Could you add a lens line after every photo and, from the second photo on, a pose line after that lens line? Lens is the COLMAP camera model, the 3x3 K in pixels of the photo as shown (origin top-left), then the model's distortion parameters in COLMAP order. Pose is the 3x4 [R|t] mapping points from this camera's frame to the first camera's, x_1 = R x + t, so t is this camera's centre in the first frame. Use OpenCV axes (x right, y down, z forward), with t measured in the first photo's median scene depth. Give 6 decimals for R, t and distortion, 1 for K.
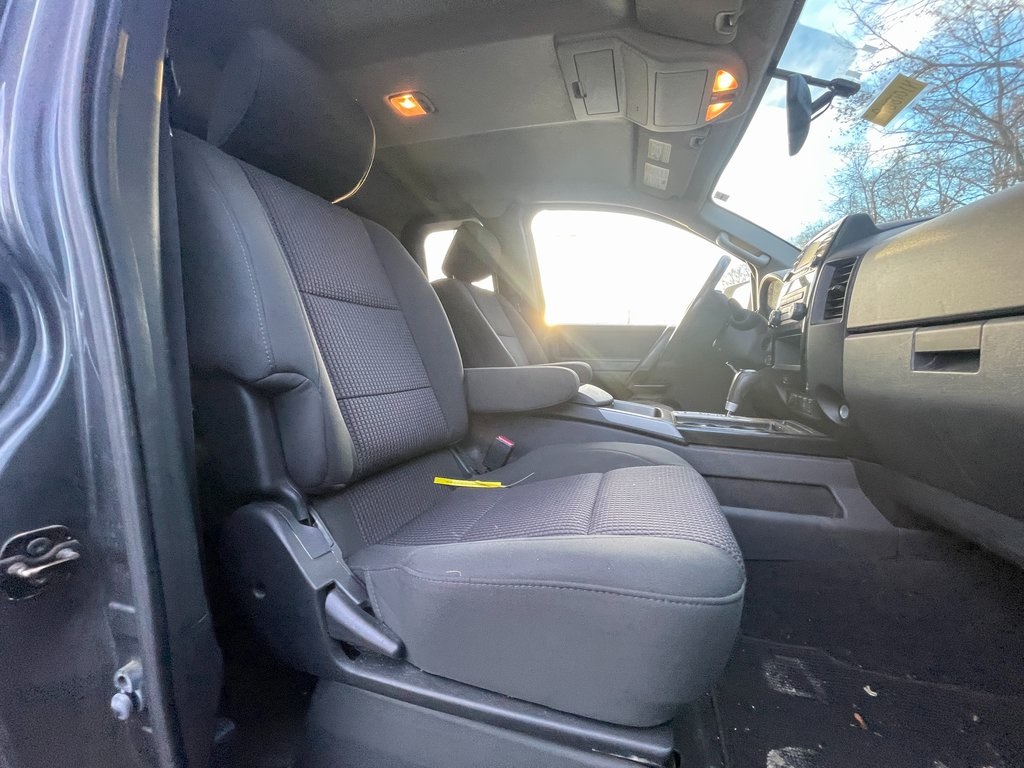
lens RADIAL K [[406.4, 0, 512.0], [0, 406.4, 384.0], [0, 0, 1]] dist [-0.000750, 0.000488]
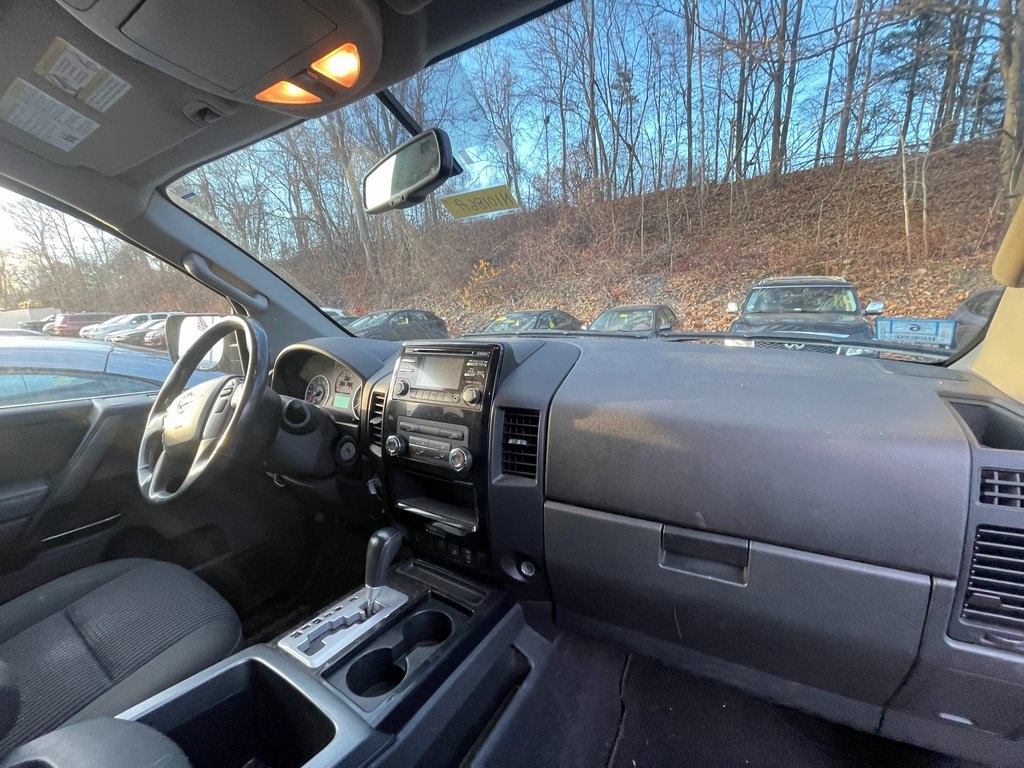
lens RADIAL K [[406.4, 0, 512.0], [0, 406.4, 384.0], [0, 0, 1]] dist [-0.000750, 0.000488]
pose [[0.238536, -0.176061, 0.955041, 0.014961], [0.084429, 0.983465, 0.160213, -0.316280], [-0.967456, 0.042417, 0.249457, 0.519875]]
